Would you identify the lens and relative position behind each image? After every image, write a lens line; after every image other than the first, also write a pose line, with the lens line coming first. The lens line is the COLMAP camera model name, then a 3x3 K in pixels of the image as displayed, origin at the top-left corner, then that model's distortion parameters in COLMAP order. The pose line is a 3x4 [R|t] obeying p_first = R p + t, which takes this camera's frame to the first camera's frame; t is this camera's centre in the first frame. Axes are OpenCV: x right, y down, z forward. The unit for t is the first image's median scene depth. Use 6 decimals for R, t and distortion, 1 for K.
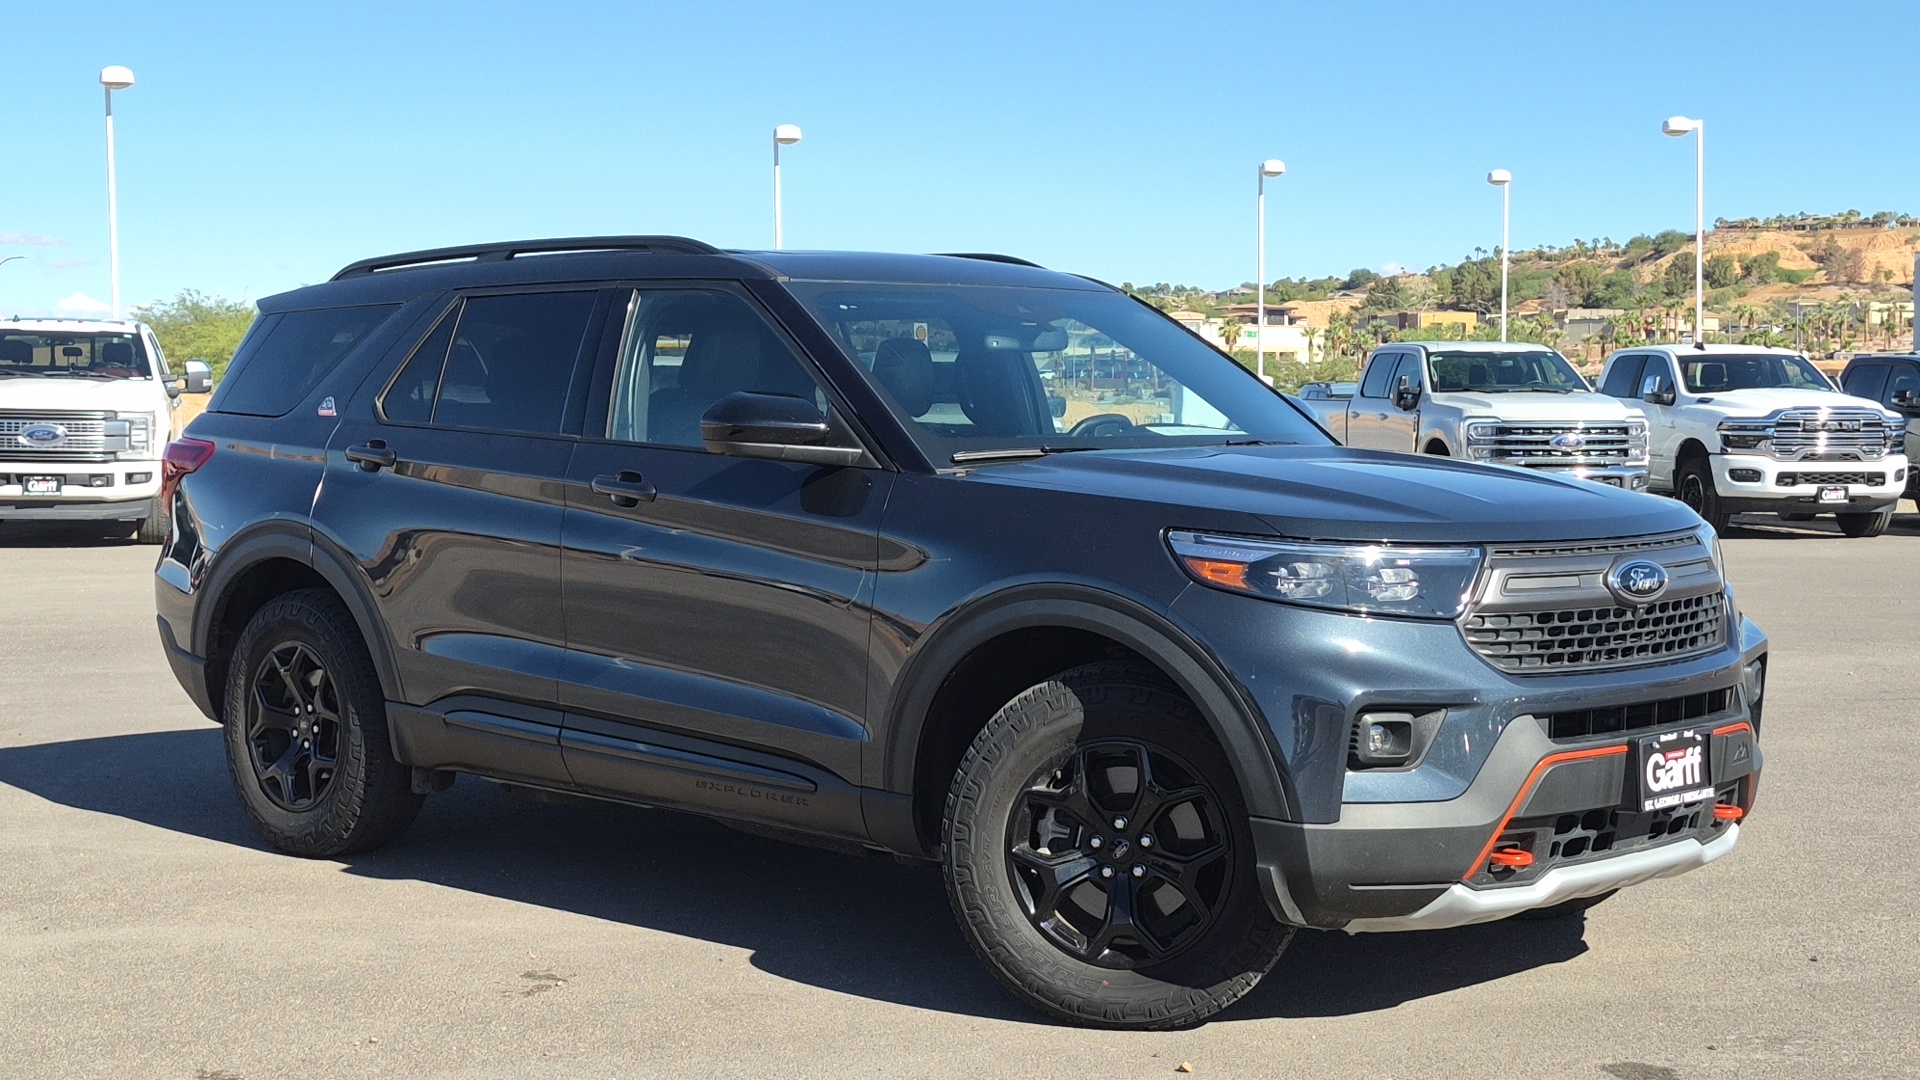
lens RADIAL K [[2736.8, 0, 960.0], [0, 2736.8, 540.0], [0, 0, 1]] dist [0.113271, -0.039004]
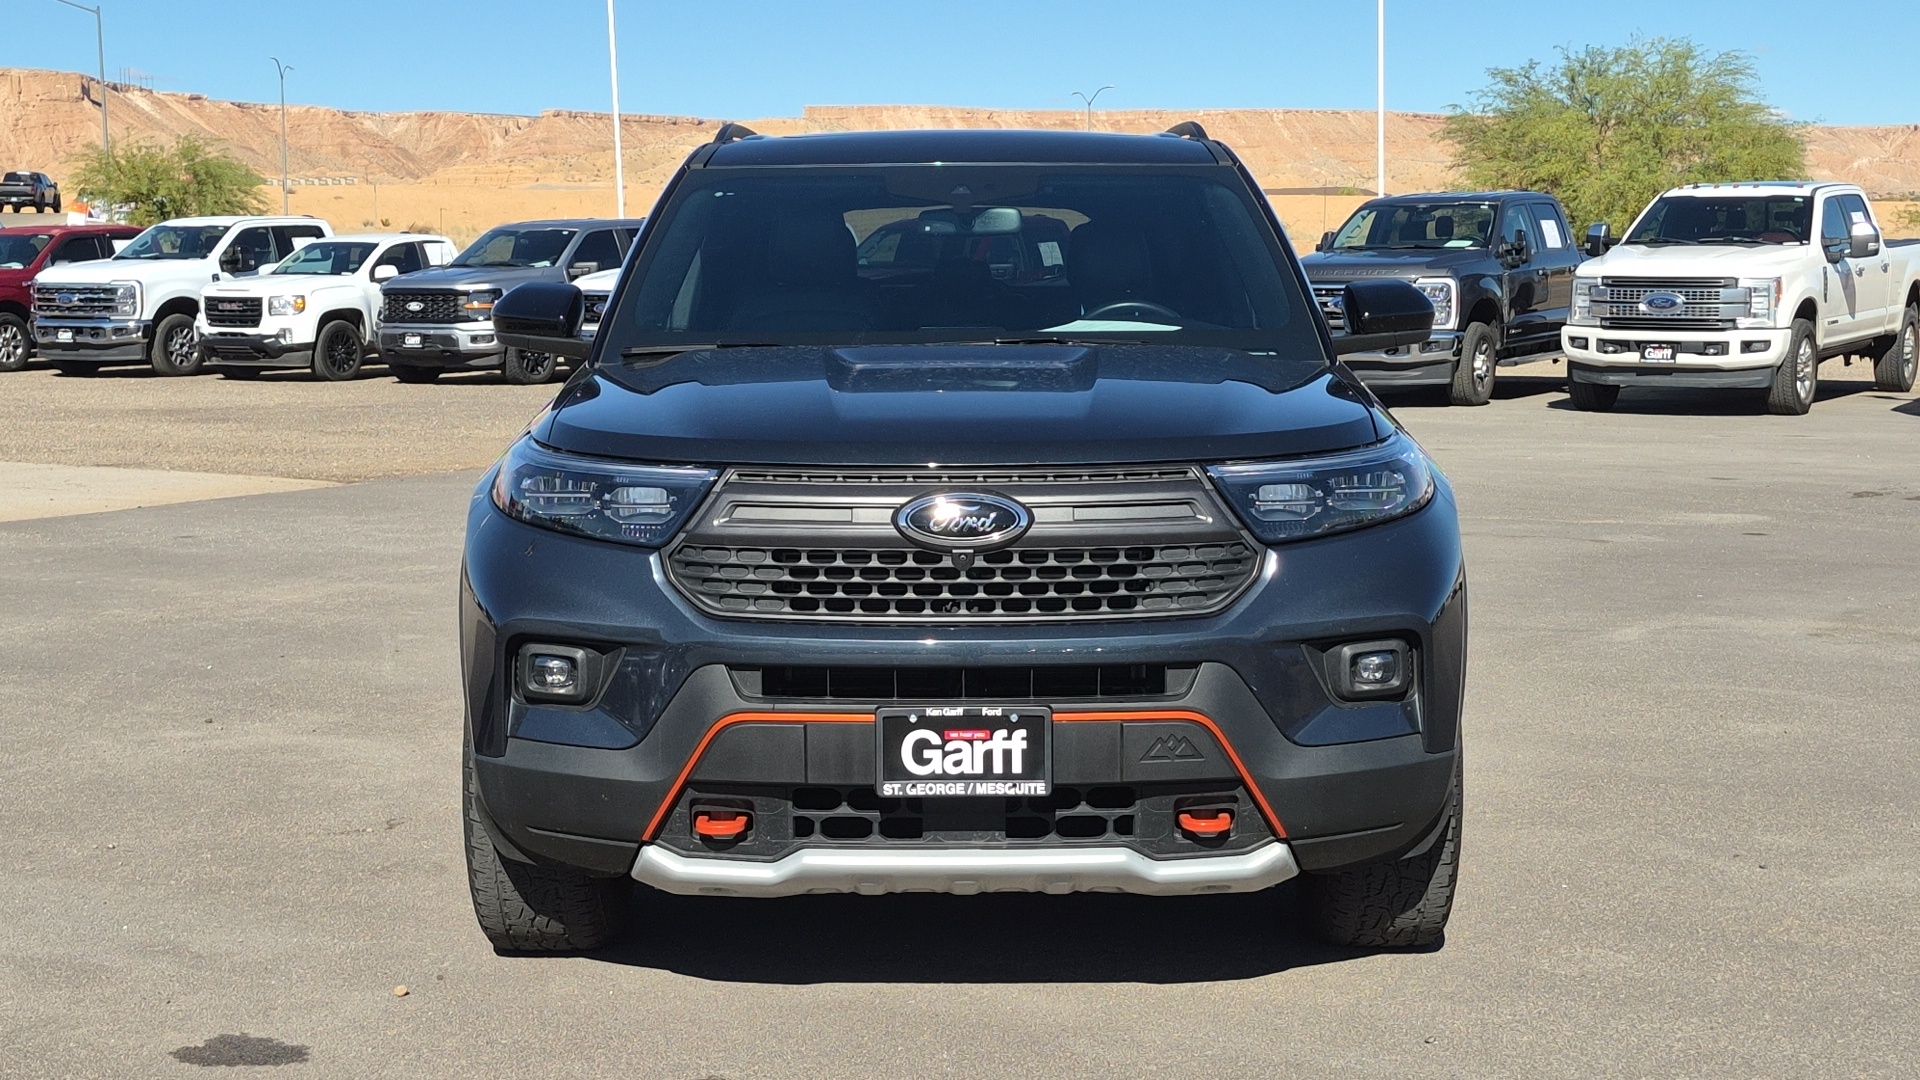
lens RADIAL K [[2736.8, 0, 960.0], [0, 2736.8, 540.0], [0, 0, 1]] dist [0.113271, -0.039004]
pose [[0.678473, 0.067922, -0.731479, 0.238222], [-0.030017, 0.997448, 0.064777, -0.009095], [0.734012, -0.021993, 0.678780, 0.125938]]
